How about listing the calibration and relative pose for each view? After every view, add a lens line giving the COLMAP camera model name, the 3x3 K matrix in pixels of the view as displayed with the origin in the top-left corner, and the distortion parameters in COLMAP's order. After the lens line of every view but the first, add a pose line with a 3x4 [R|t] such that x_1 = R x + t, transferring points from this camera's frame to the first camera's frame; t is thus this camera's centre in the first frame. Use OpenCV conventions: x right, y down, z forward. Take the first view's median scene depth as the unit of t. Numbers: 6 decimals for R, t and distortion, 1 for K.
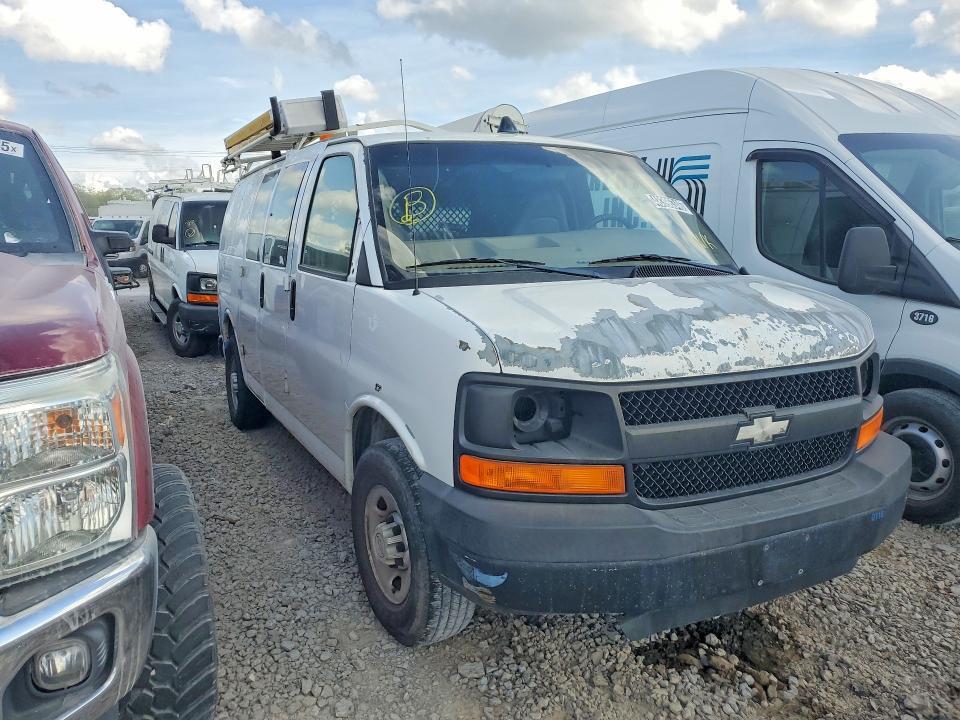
lens RADIAL K [[707.0, 0, 477.6], [0, 707.0, 356.6], [0, 0, 1]] dist [0.024318, 0.003386]
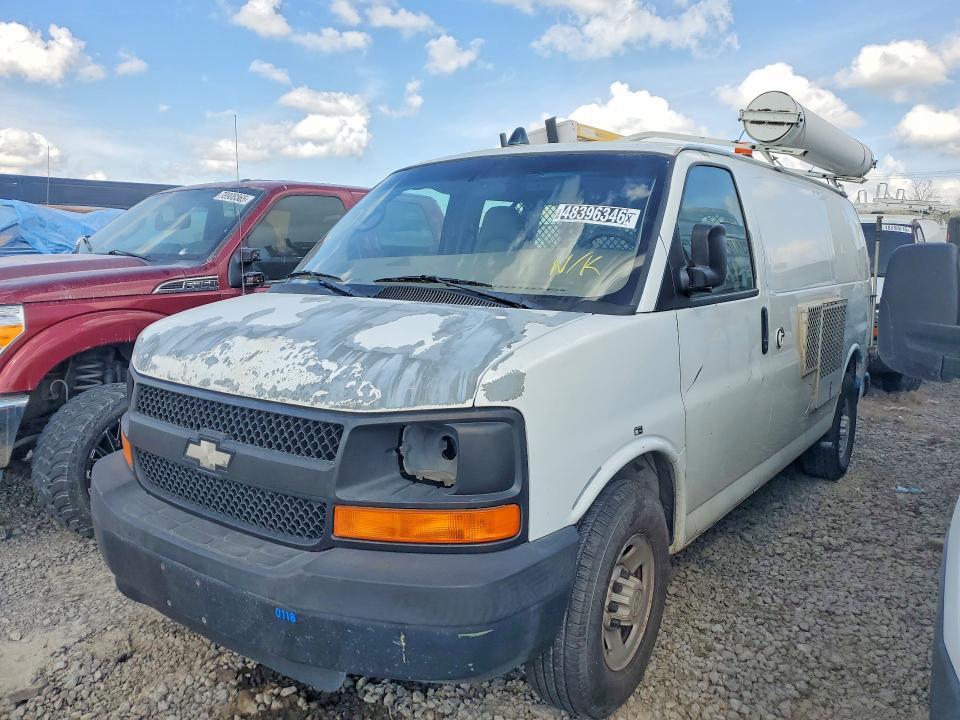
lens RADIAL K [[707.0, 0, 478.4], [0, 707.0, 361.8], [0, 0, 1]] dist [0.024318, 0.003386]
pose [[0.499694, 0.136747, -0.855340, 1.308933], [-0.160572, 0.984969, 0.063664, -0.130637], [0.851189, 0.105531, 0.514141, 0.767530]]
